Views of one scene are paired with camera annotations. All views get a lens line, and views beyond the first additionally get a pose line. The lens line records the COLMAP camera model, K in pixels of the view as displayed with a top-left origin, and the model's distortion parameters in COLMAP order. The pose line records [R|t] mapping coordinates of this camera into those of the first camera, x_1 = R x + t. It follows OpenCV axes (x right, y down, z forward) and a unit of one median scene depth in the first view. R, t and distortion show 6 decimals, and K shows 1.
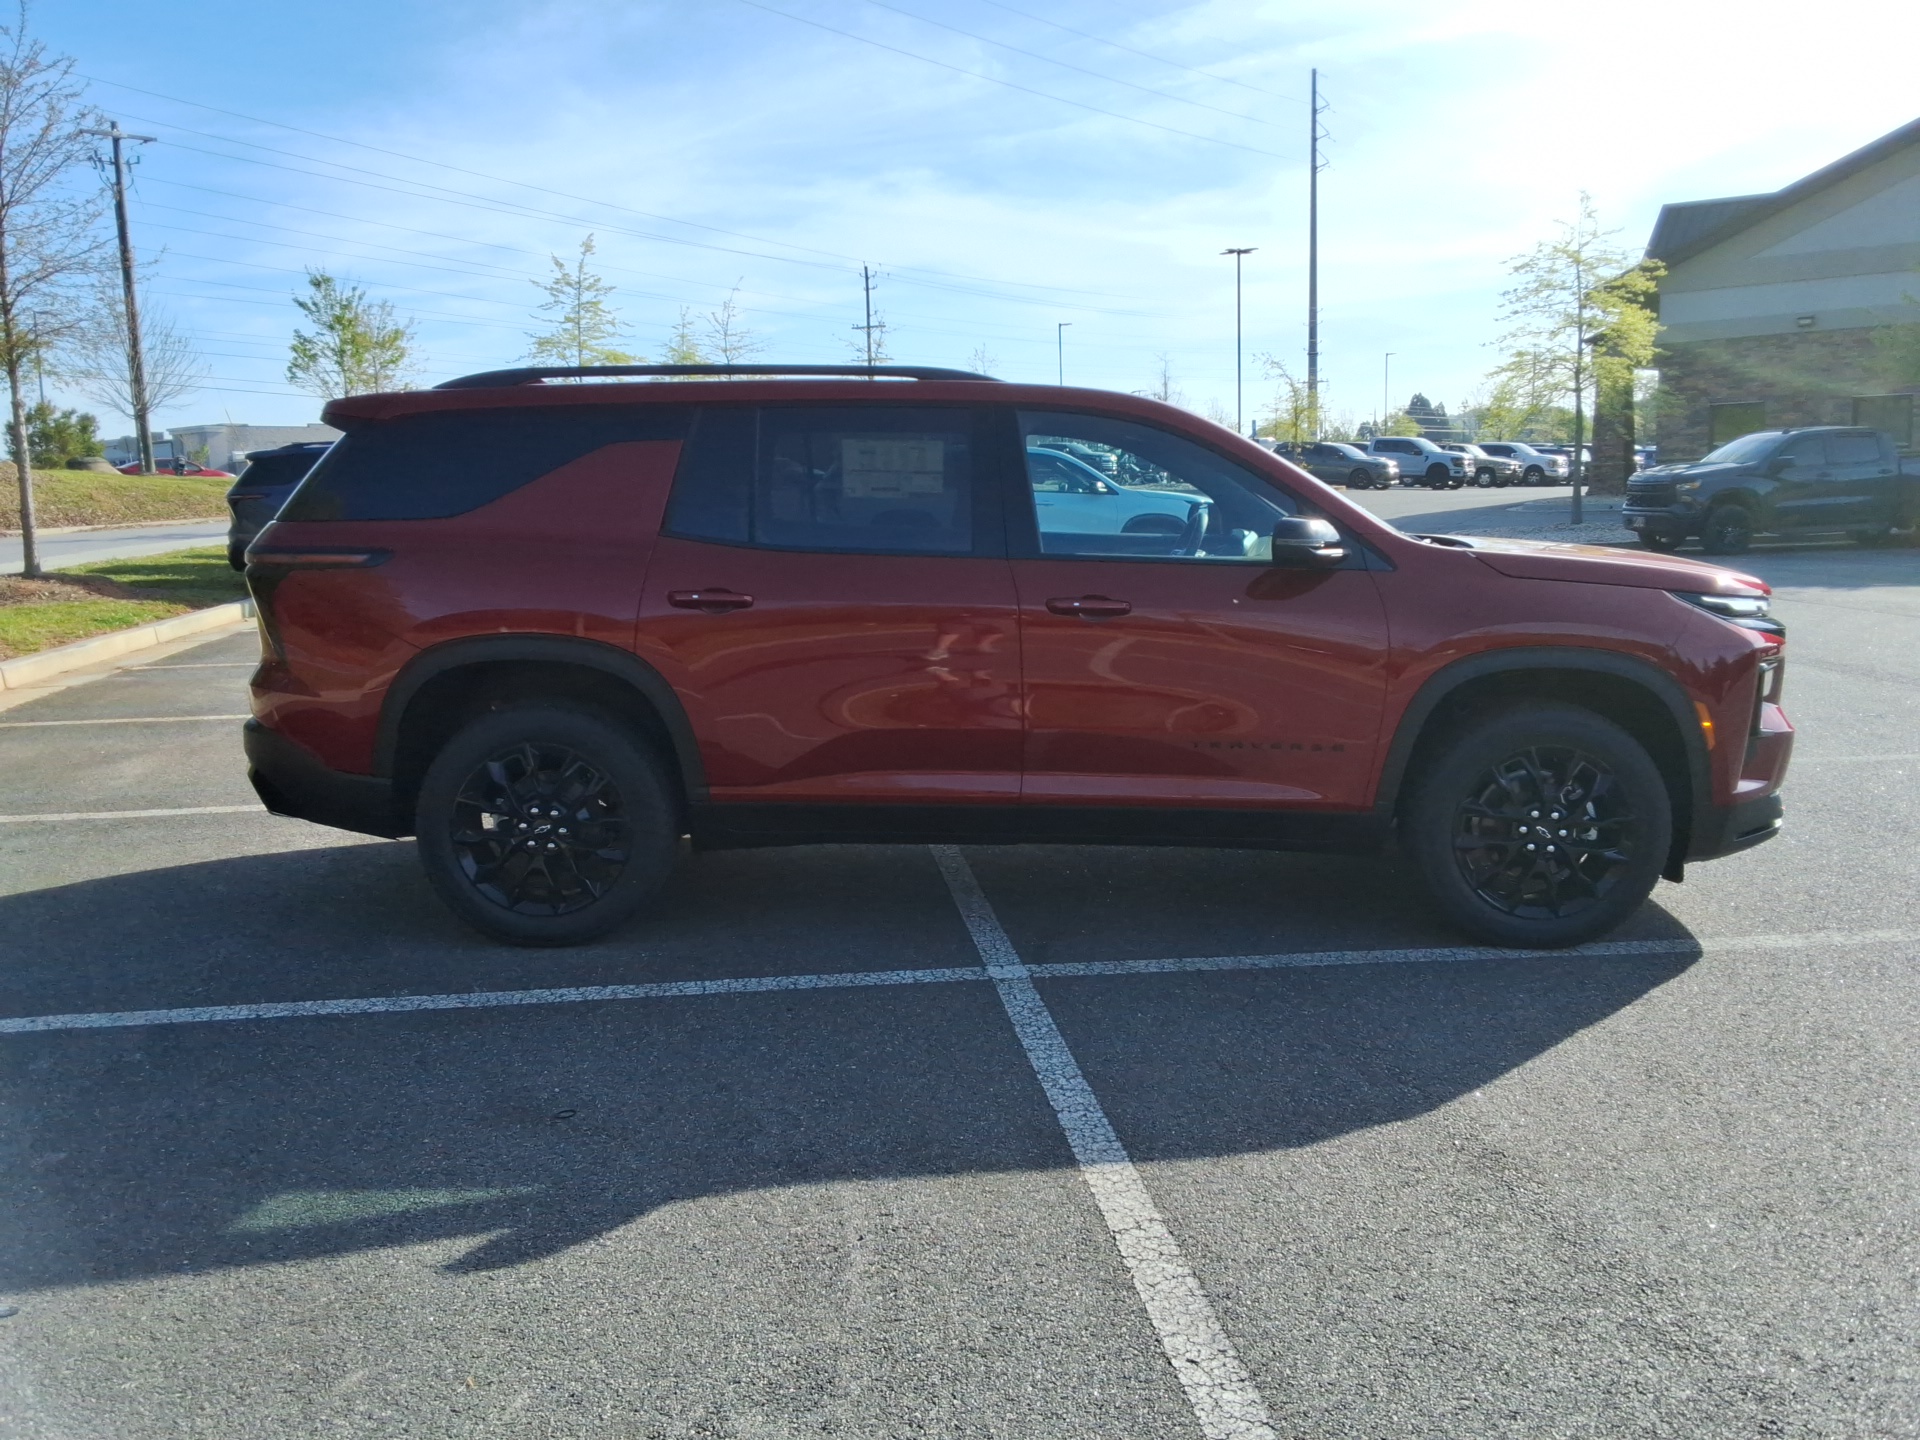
lens RADIAL K [[1528.9, 0, 982.4], [0, 1528.9, 707.5], [0, 0, 1]] dist [0.118743, -0.181894]
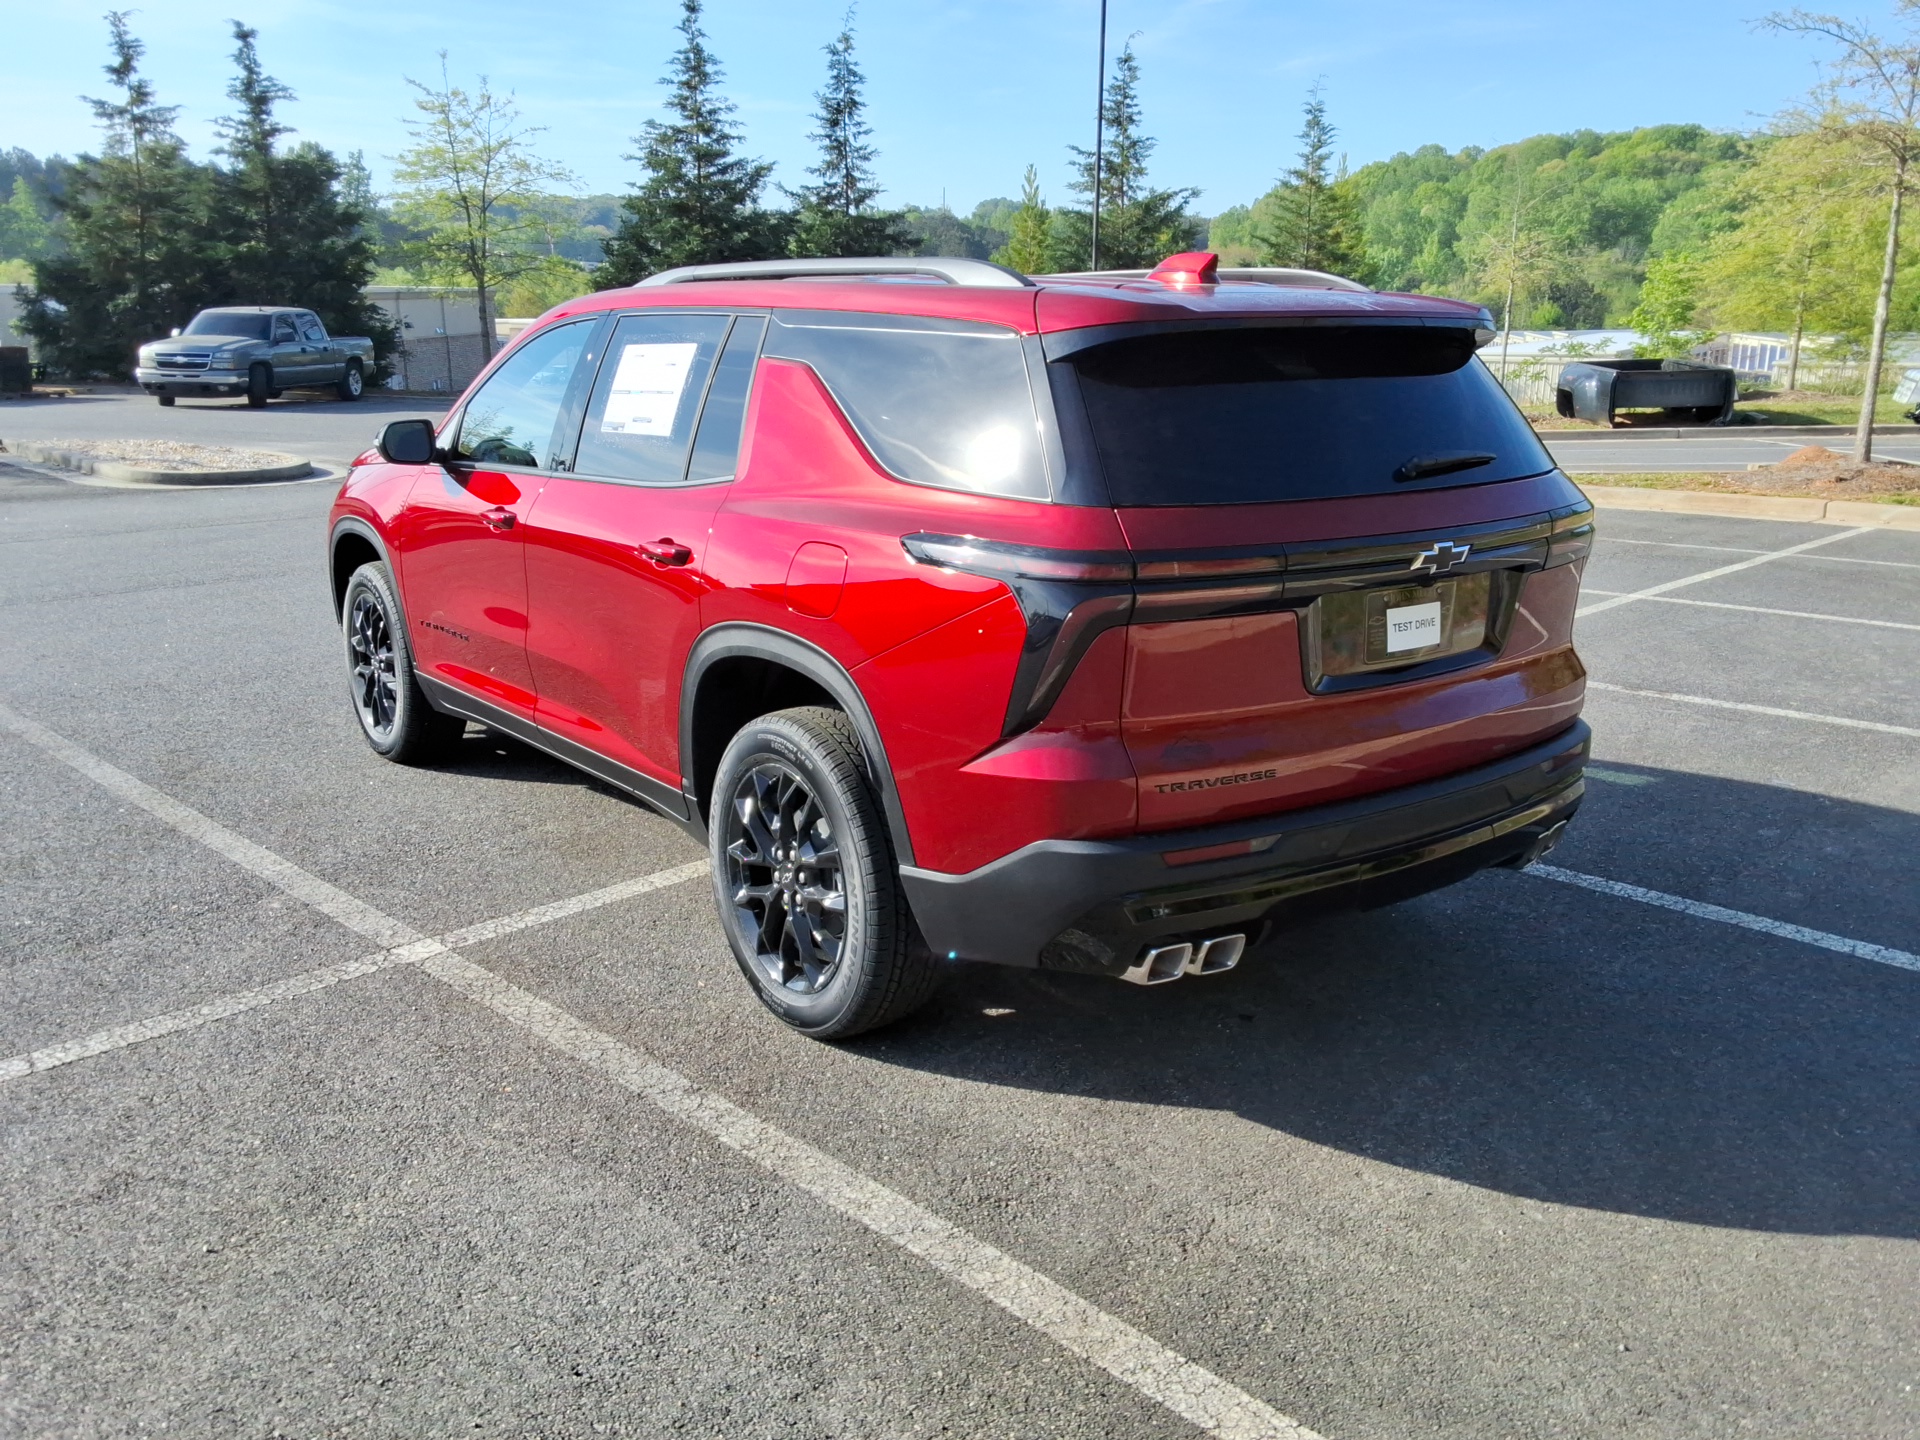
lens RADIAL K [[1528.9, 0, 982.4], [0, 1528.9, 707.5], [0, 0, 1]] dist [0.118743, -0.181894]
pose [[-0.614630, -0.184534, 0.766927, -0.909449], [0.123189, 0.937867, 0.324390, -0.299076], [-0.779137, 0.293857, -0.553708, 1.719316]]
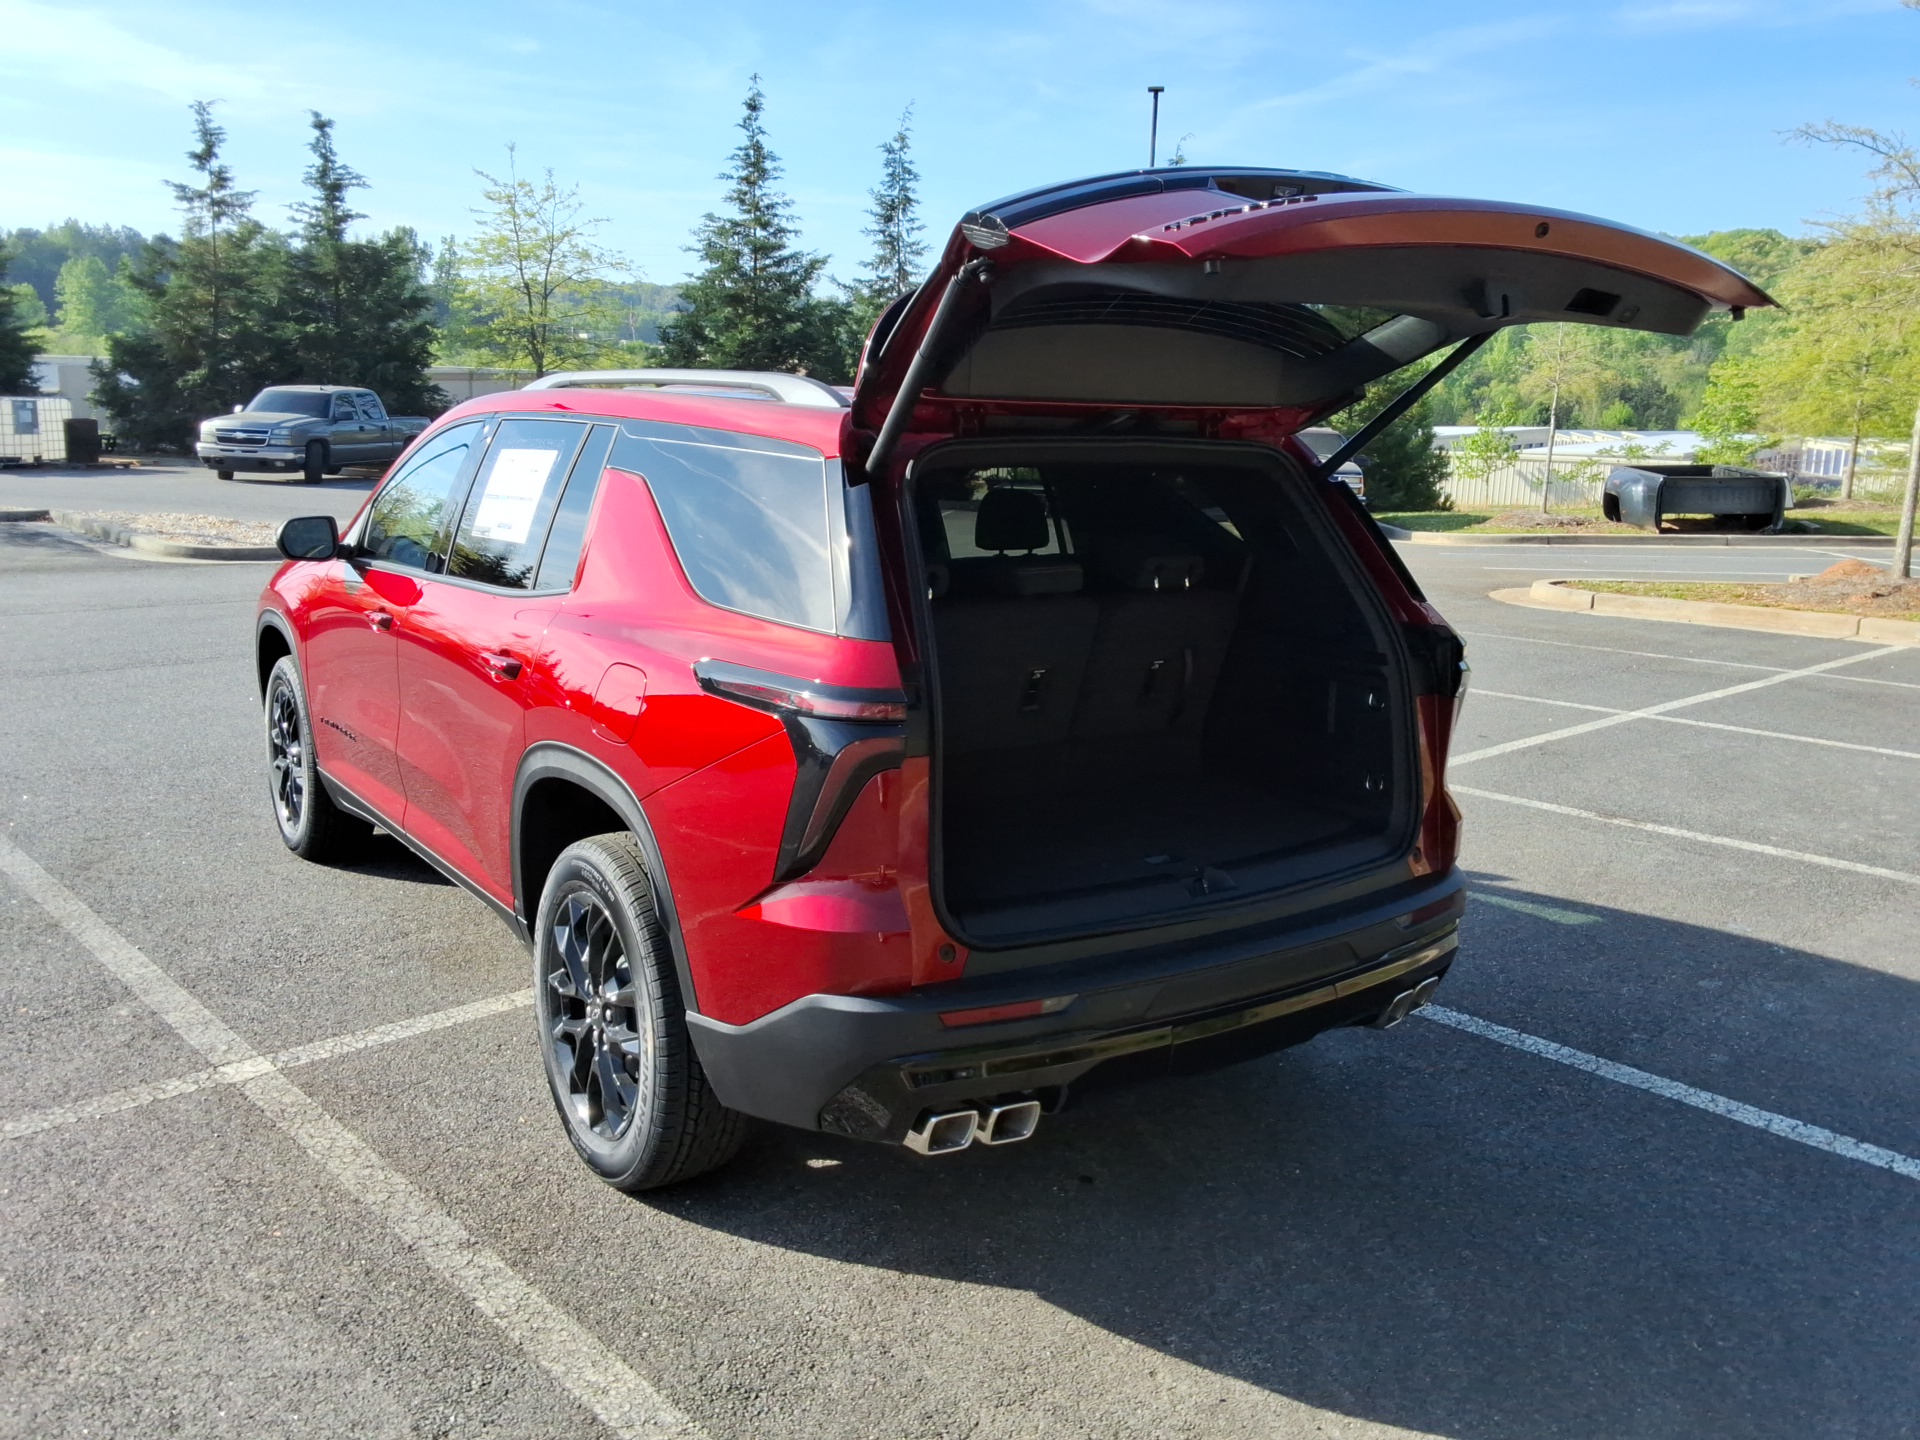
lens RADIAL K [[1528.9, 0, 982.4], [0, 1528.9, 707.5], [0, 0, 1]] dist [0.118743, -0.181894]
pose [[-0.578402, -0.159471, 0.800013, -0.942384], [0.107848, 0.957149, 0.268766, -0.297178], [-0.808592, 0.241734, -0.536418, 1.605391]]
